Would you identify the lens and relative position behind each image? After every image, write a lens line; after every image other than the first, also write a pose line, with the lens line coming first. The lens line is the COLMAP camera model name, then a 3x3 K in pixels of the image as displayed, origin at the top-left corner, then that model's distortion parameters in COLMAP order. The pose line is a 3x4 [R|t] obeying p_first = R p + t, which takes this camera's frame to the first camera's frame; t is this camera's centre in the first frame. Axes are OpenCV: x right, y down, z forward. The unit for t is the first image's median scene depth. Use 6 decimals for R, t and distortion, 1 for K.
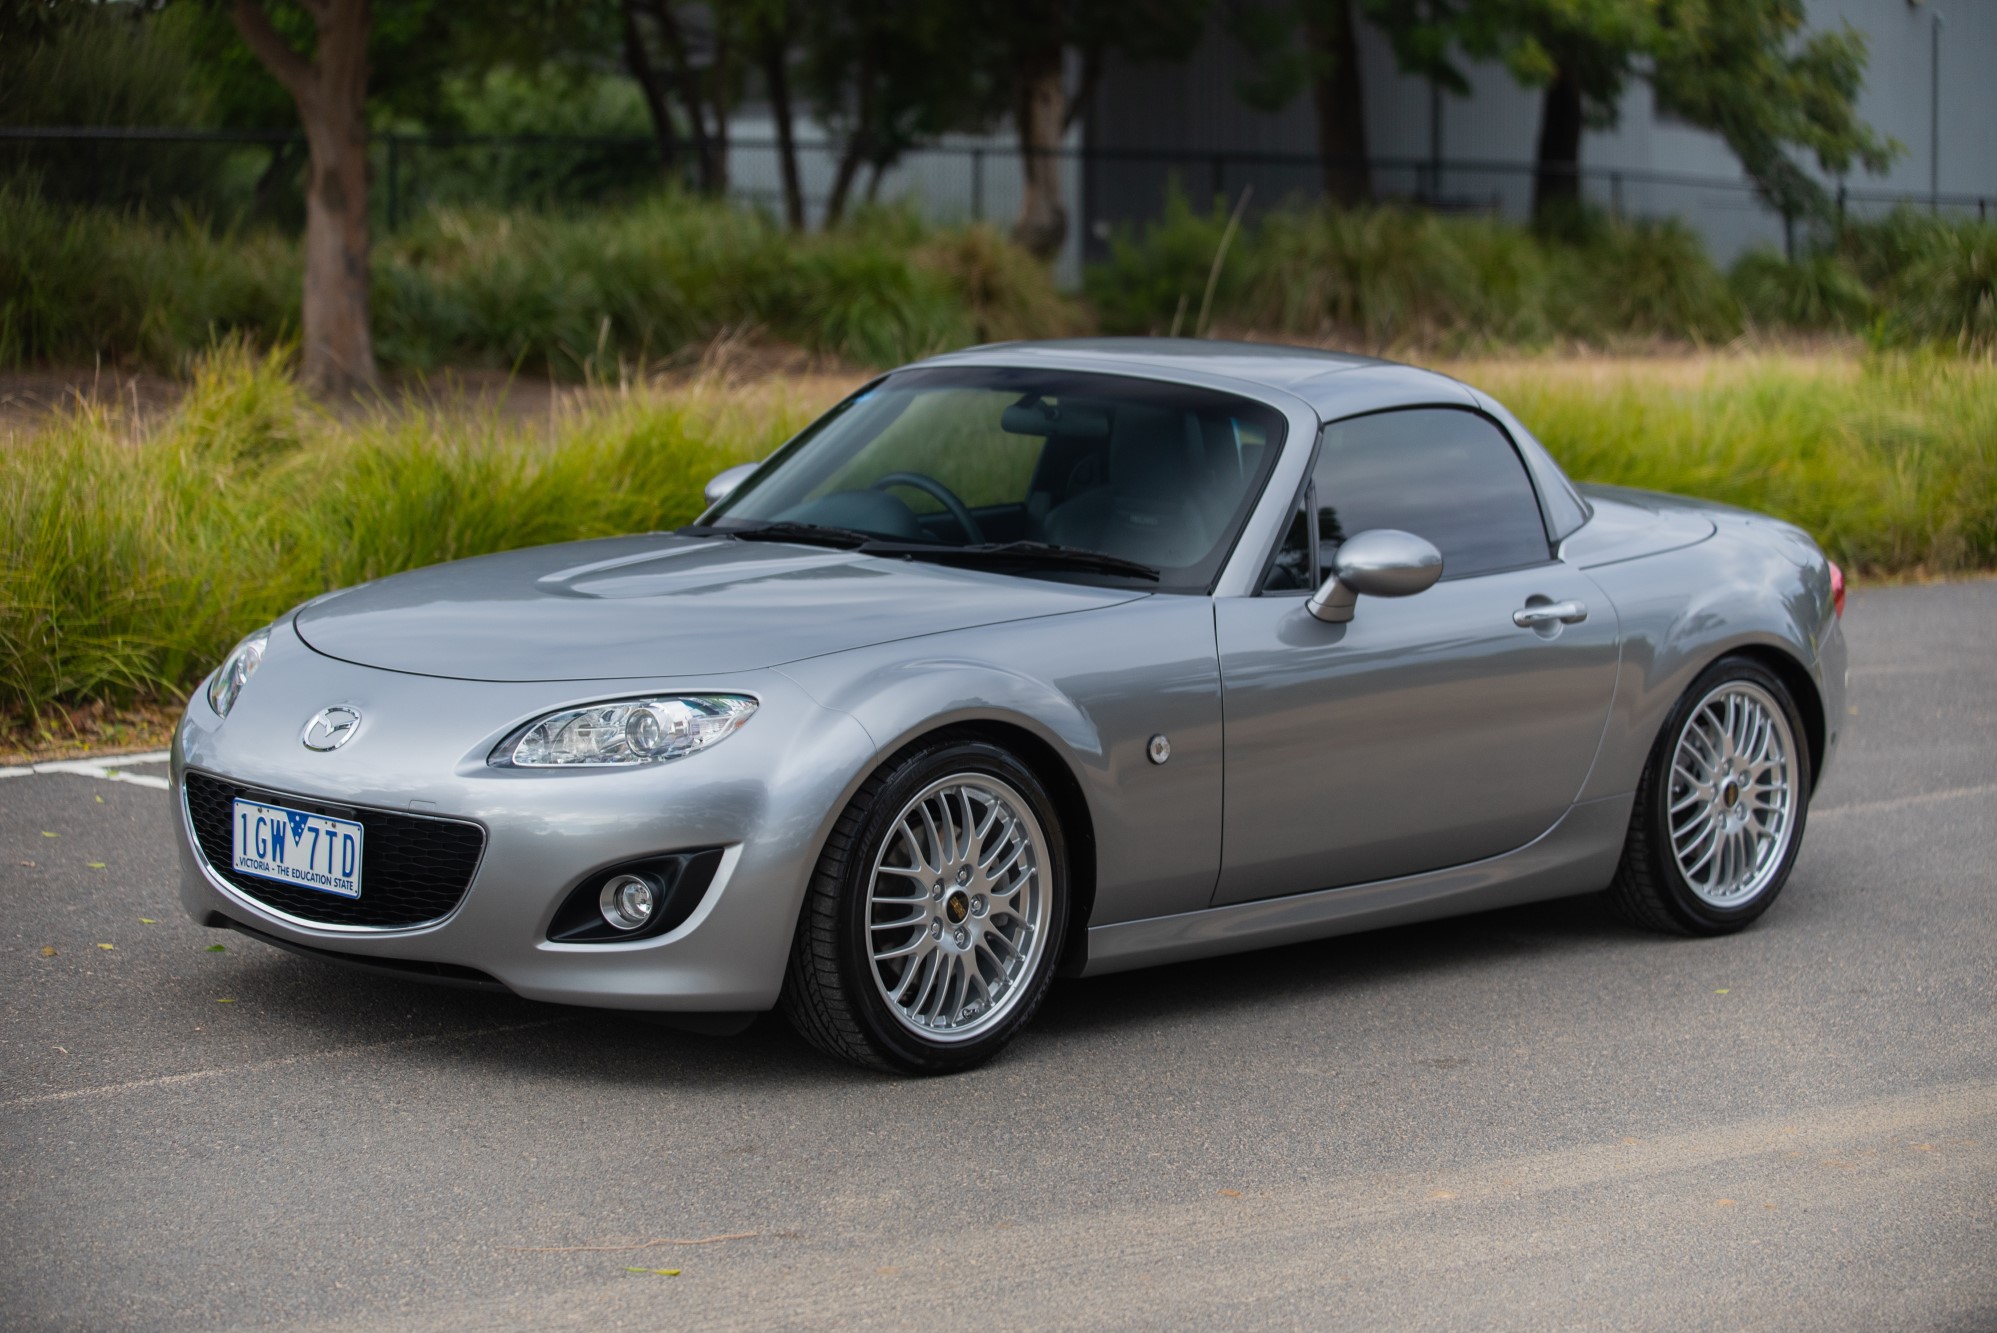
lens RADIAL K [[5491.5, 0, 997.2], [0, 5491.5, 671.0], [0, 0, 1]] dist [-0.349457, 0.000000]
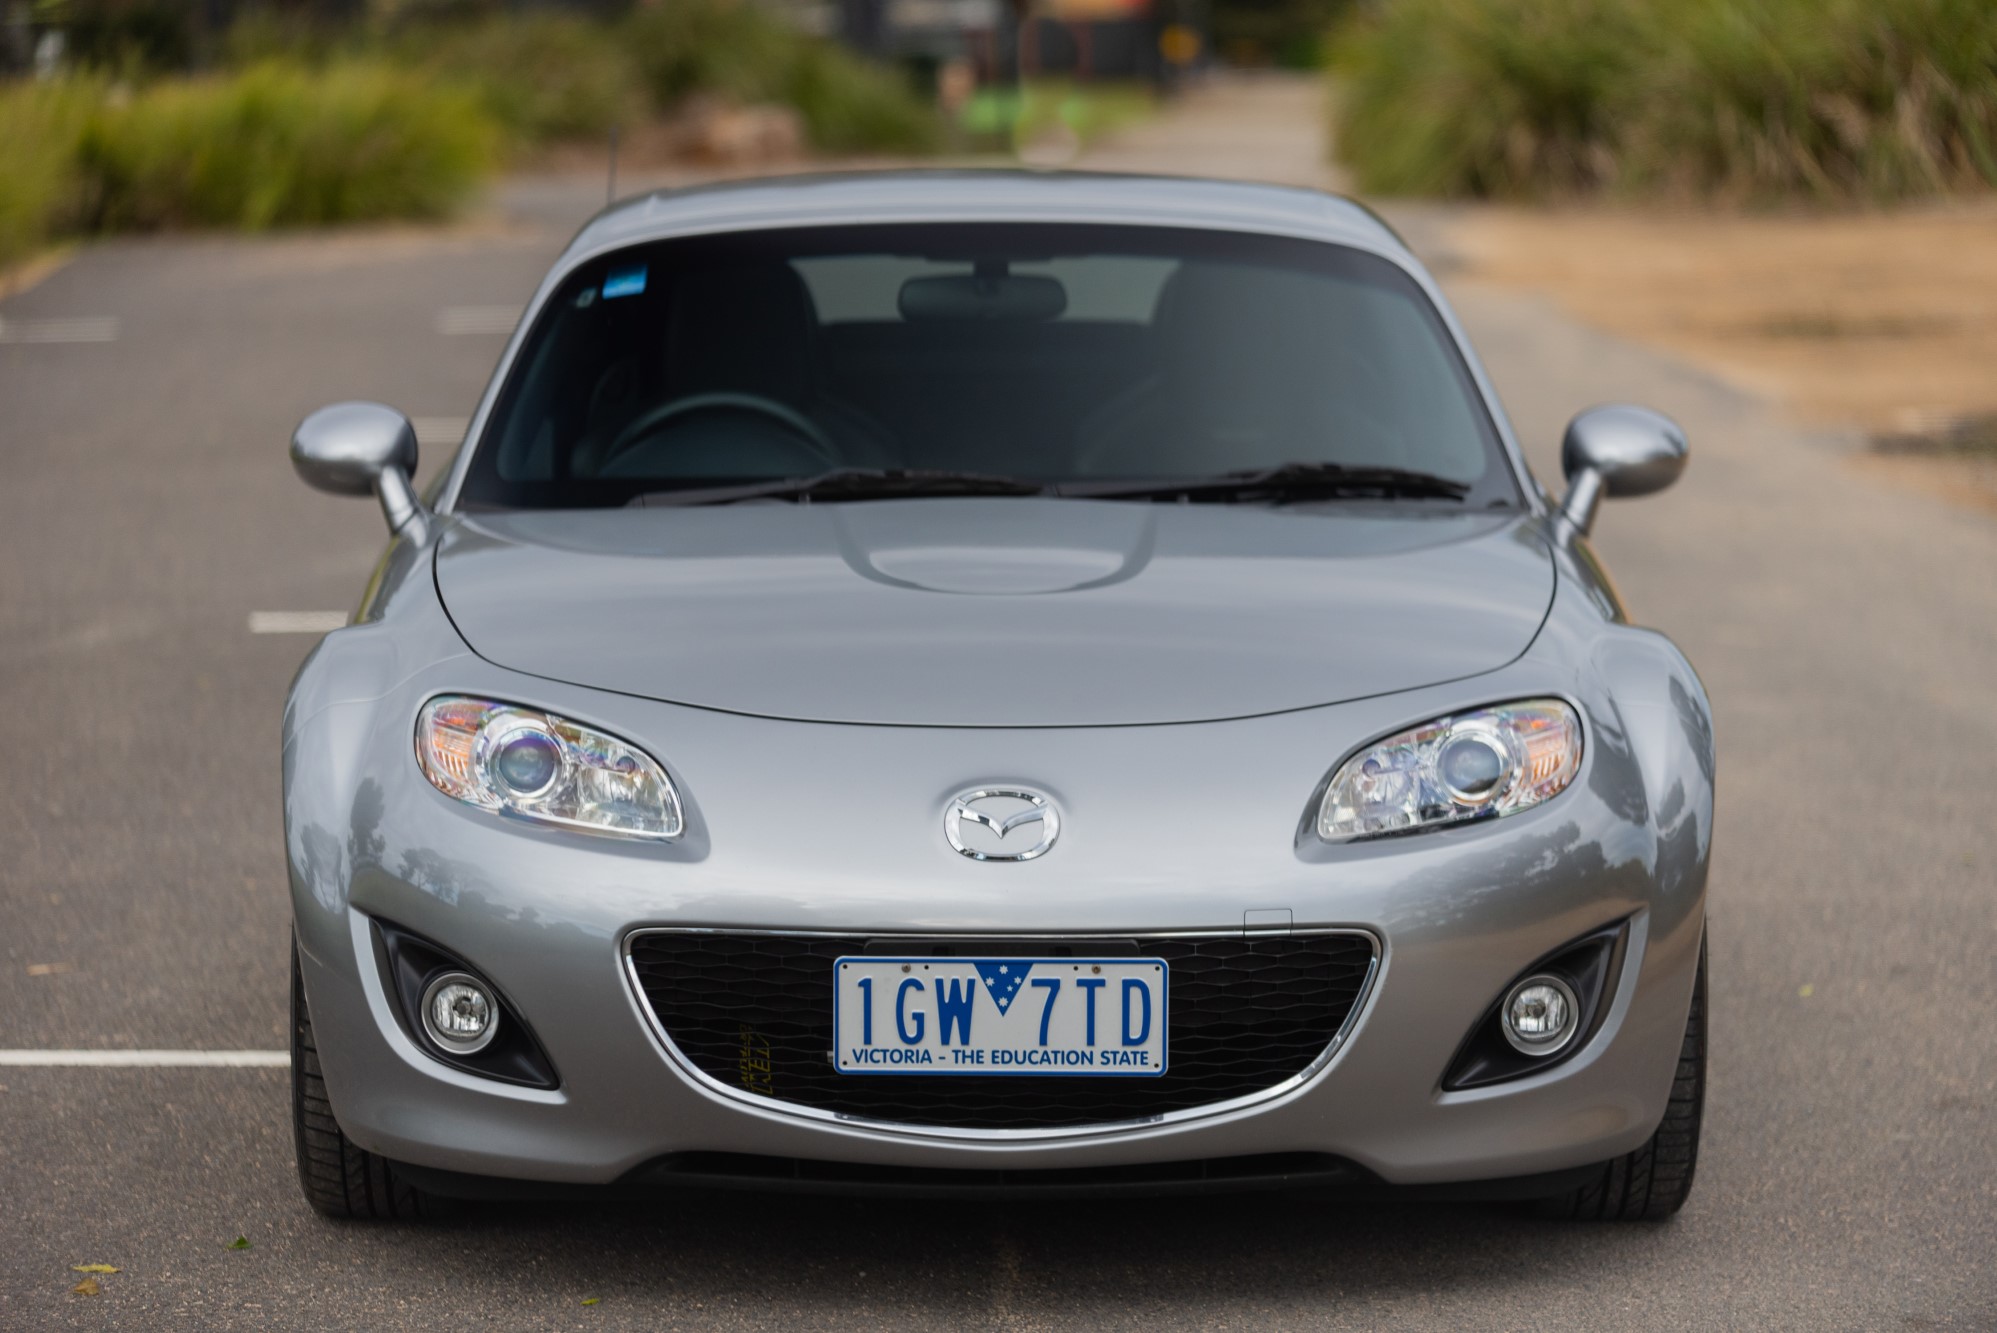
lens RADIAL K [[8008.0, 0, 1017.1], [0, 8008.0, 666.3], [0, 0, 1]] dist [-0.723640, 0.000000]
pose [[0.706924, -0.103339, 0.699700, -0.771089], [0.100306, 0.993918, 0.045451, -0.050190], [-0.700141, 0.038054, 0.712990, 0.329003]]
